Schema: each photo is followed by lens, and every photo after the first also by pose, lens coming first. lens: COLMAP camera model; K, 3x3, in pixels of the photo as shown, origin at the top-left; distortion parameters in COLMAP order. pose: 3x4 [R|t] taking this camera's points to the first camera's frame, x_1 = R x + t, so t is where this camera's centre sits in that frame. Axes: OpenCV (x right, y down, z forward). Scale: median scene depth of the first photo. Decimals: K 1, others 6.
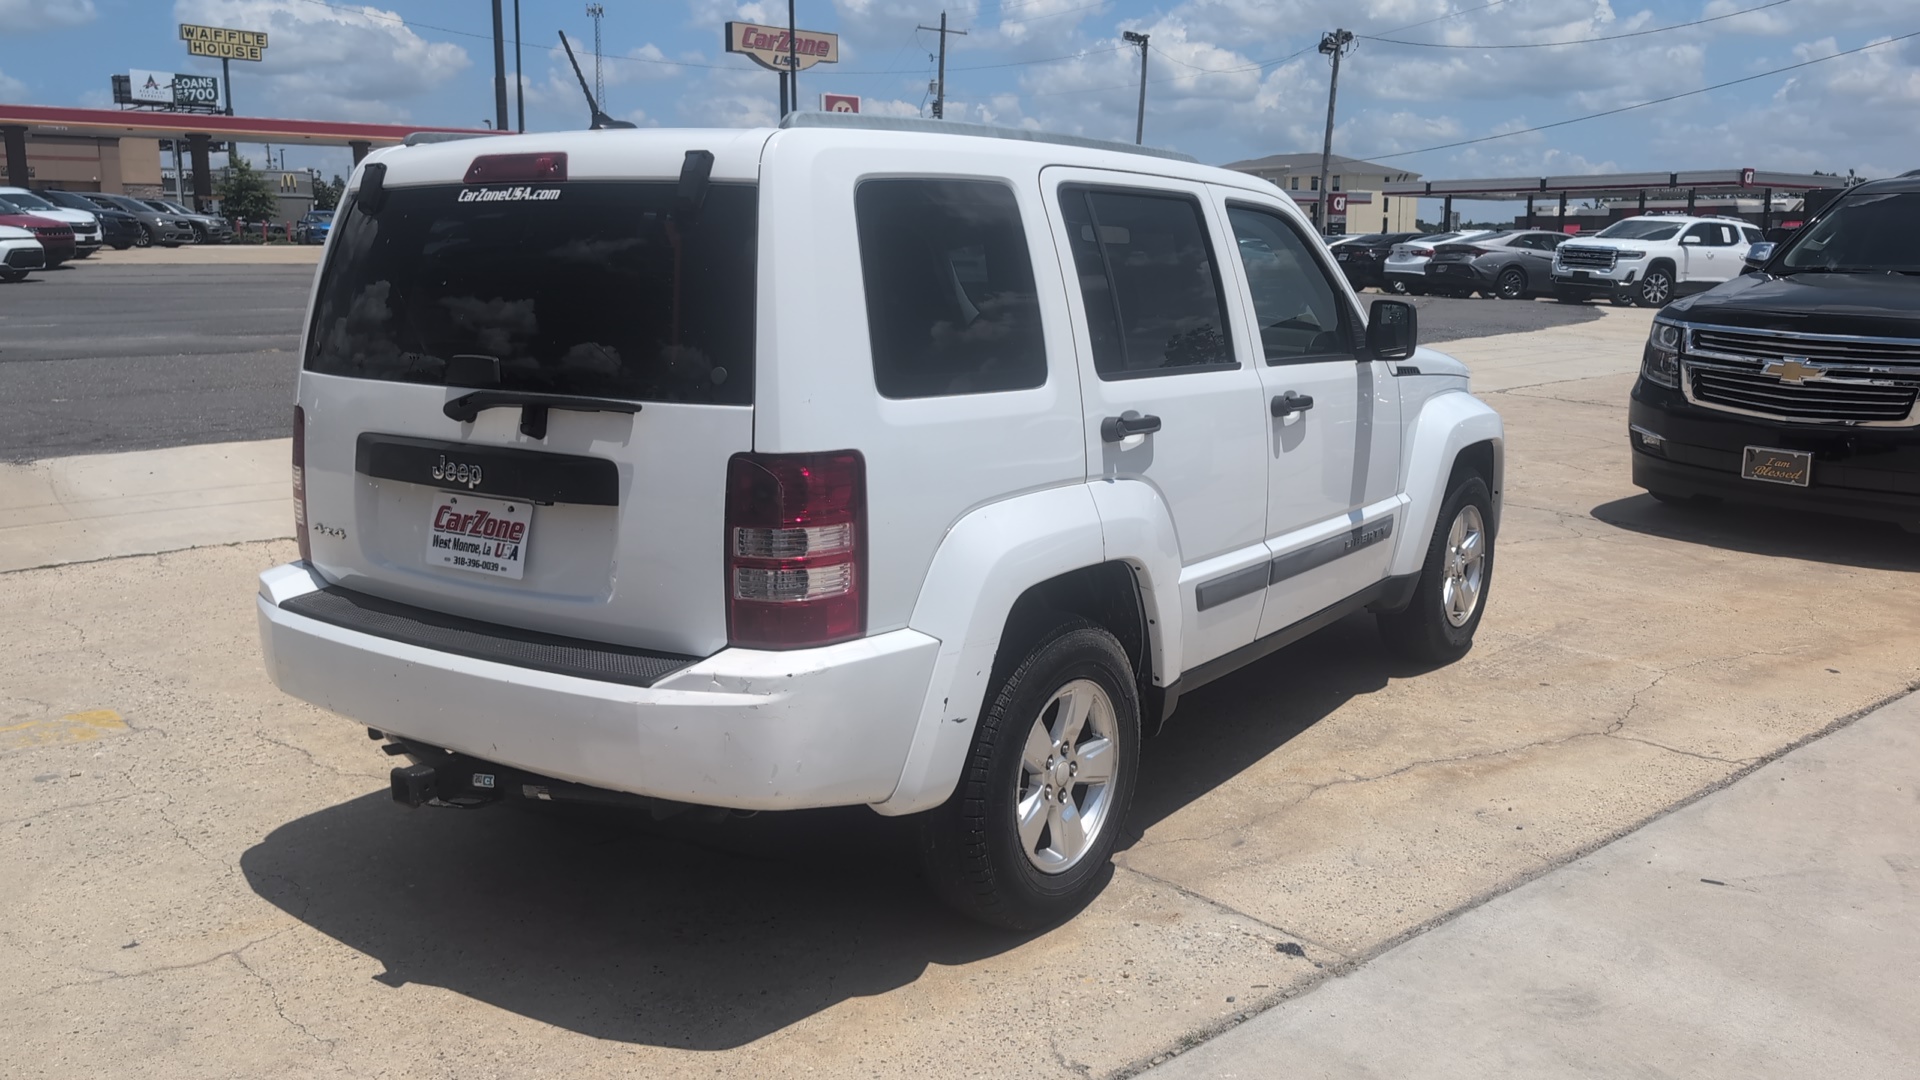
lens RADIAL K [[1618.0, 0, 975.9], [0, 1618.0, 529.7], [0, 0, 1]] dist [0.025270, -0.037989]
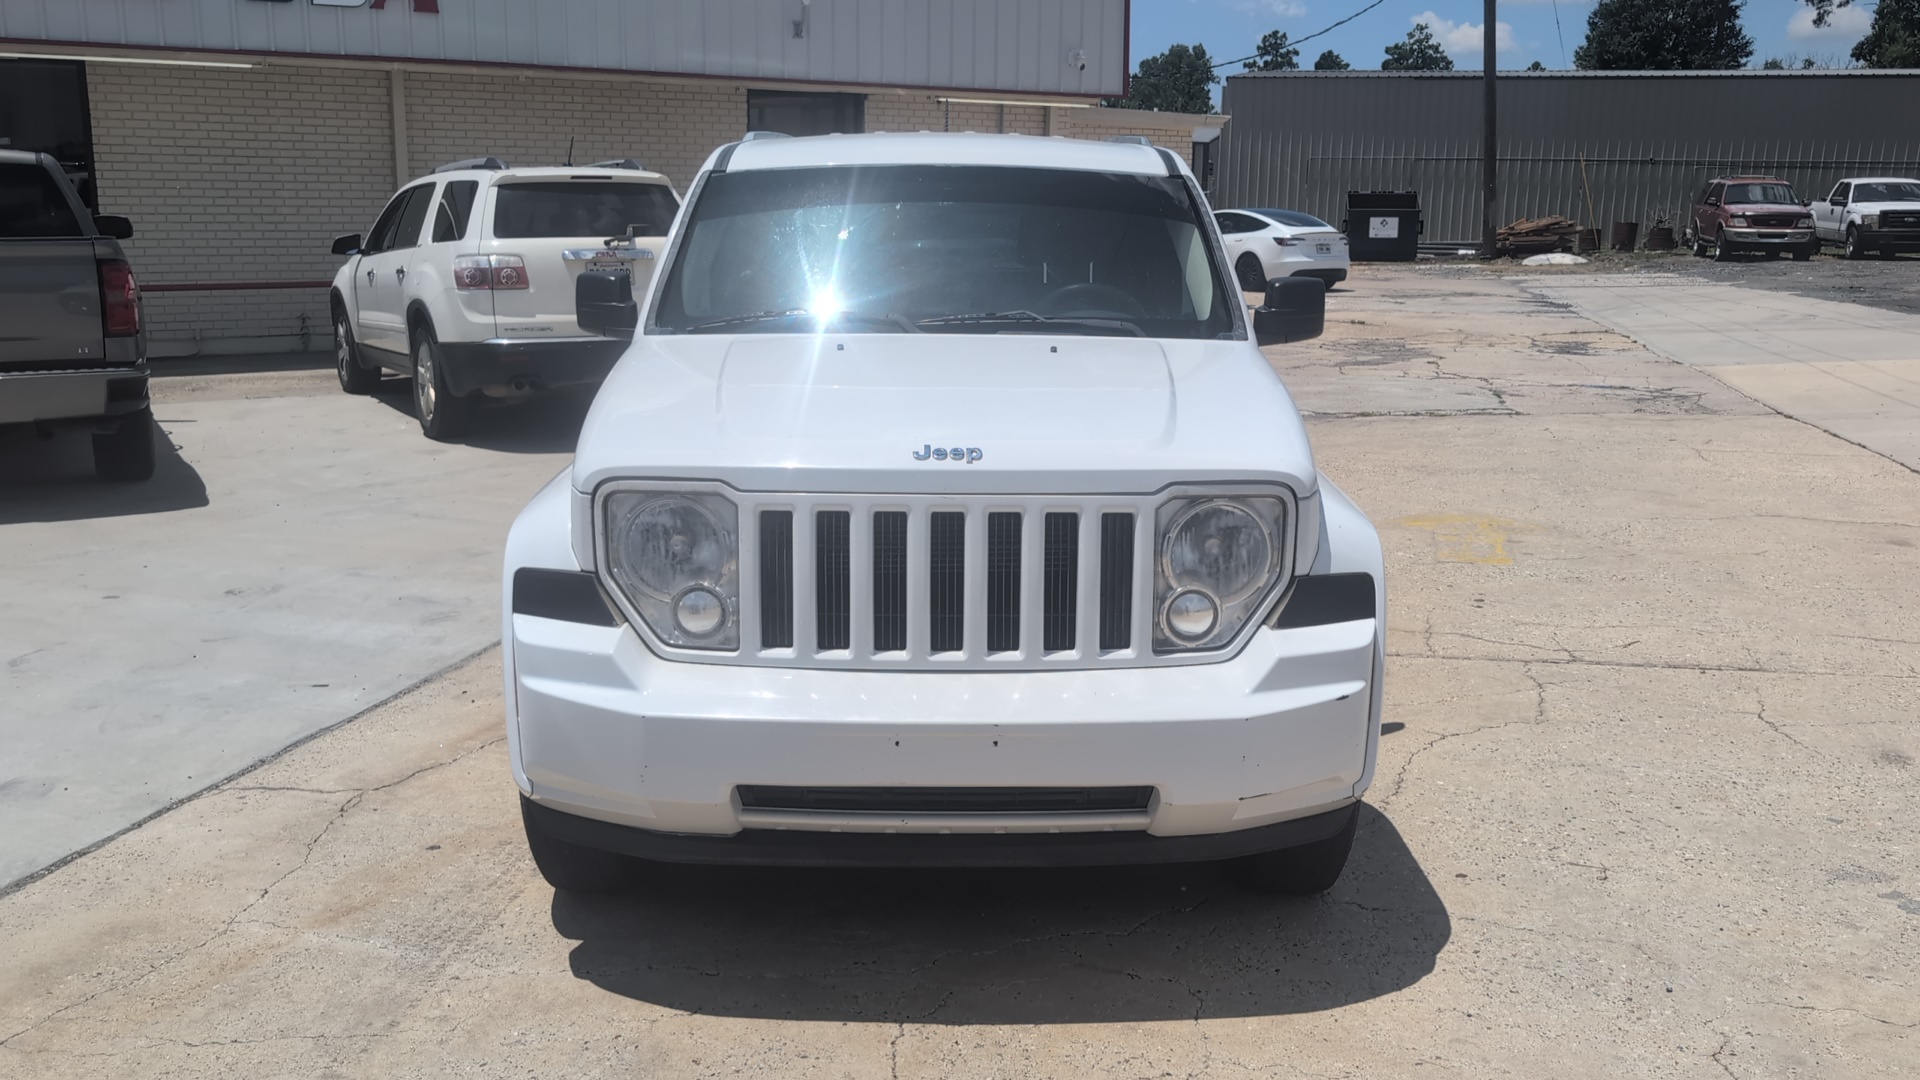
lens RADIAL K [[1618.0, 0, 967.7], [0, 1618.0, 532.6], [0, 0, 1]] dist [0.025270, -0.037989]
pose [[-0.813387, 0.110220, -0.571186, 0.731603], [-0.112716, 0.933417, 0.340629, -0.394418], [0.570699, 0.341445, -0.746806, 2.147628]]
